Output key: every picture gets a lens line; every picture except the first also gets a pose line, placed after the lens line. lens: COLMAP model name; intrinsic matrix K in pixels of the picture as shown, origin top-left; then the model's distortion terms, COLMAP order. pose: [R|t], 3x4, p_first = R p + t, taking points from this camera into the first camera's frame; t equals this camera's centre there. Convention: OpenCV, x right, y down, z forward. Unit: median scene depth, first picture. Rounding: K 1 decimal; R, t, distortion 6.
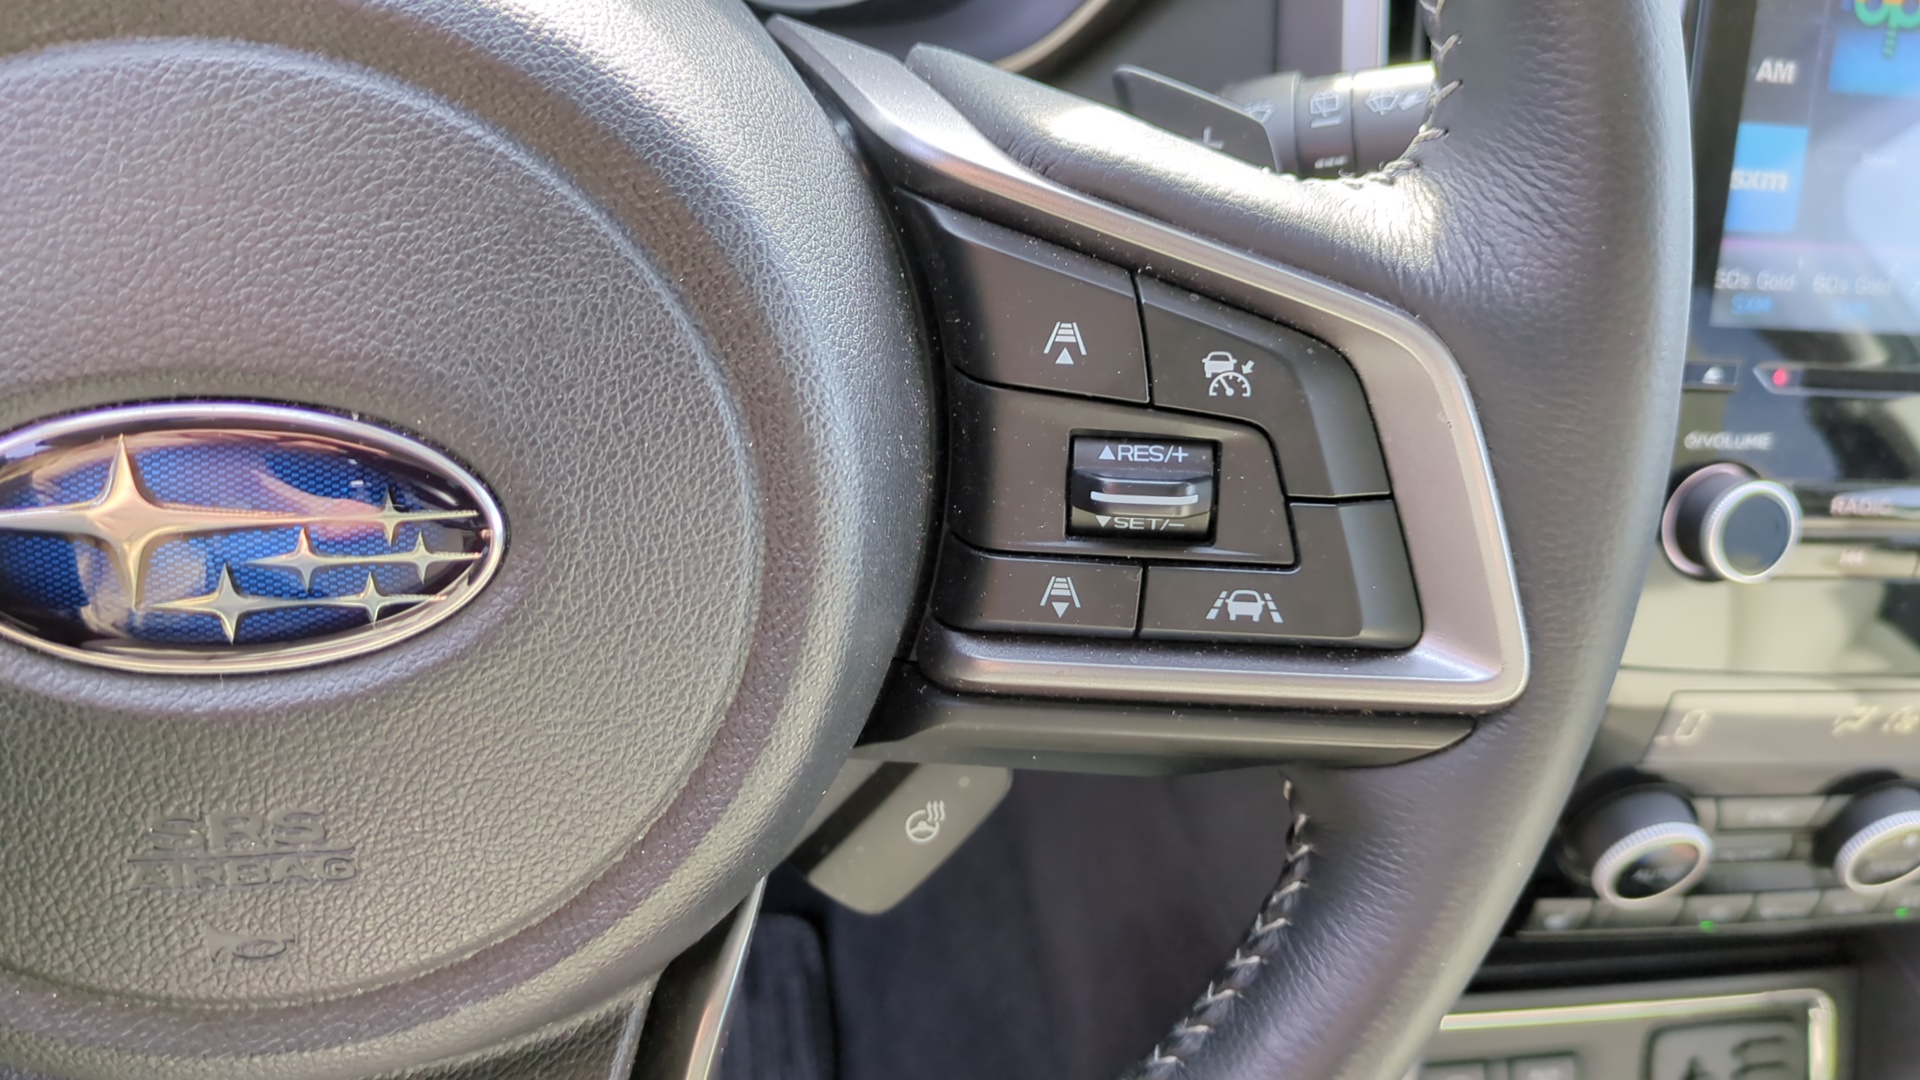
lens RADIAL K [[1642.5, 0, 978.8], [0, 1642.5, 540.0], [0, 0, 1]] dist [0.043390, -0.016820]
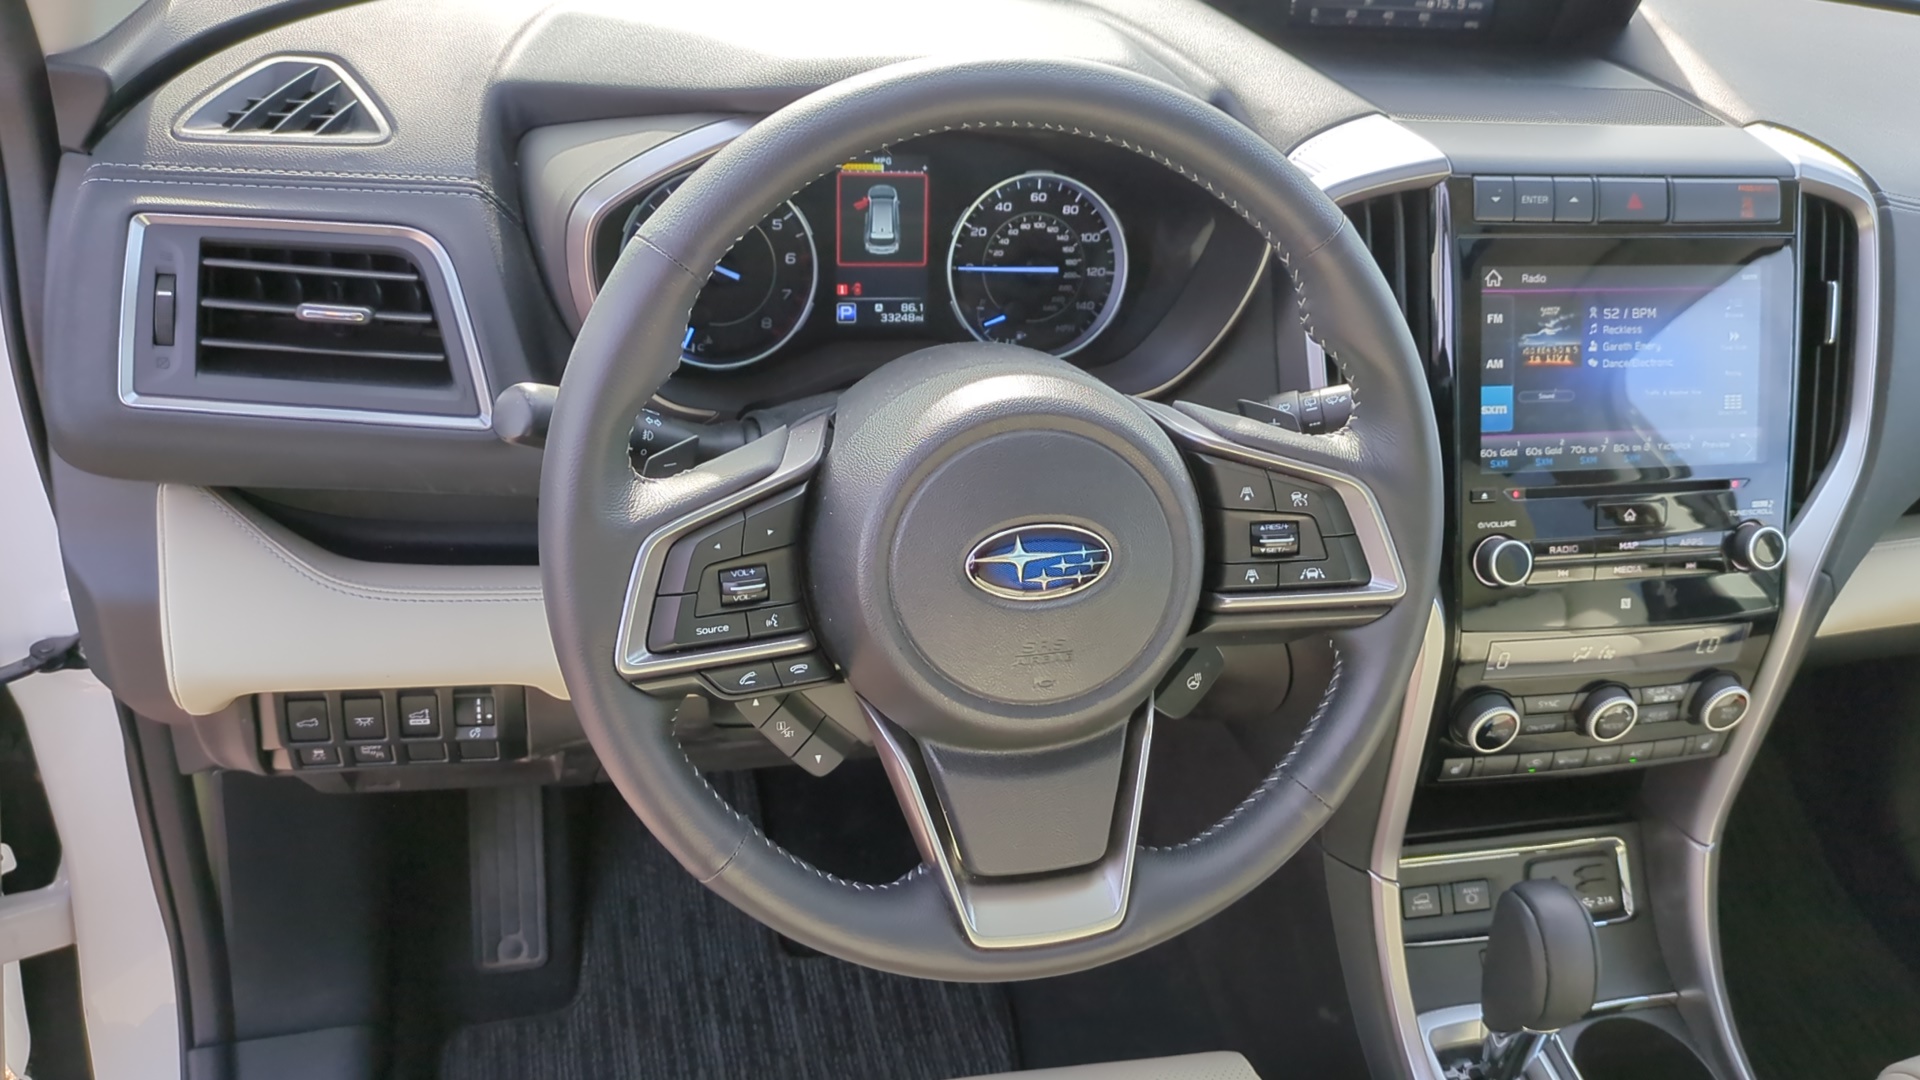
lens RADIAL K [[1642.5, 0, 978.8], [0, 1642.5, 540.0], [0, 0, 1]] dist [0.043390, -0.016820]
pose [[0.995464, -0.086294, 0.040057, -0.566530], [0.090826, 0.987323, -0.130166, 0.316783], [-0.028317, 0.133214, 0.990683, -2.001184]]
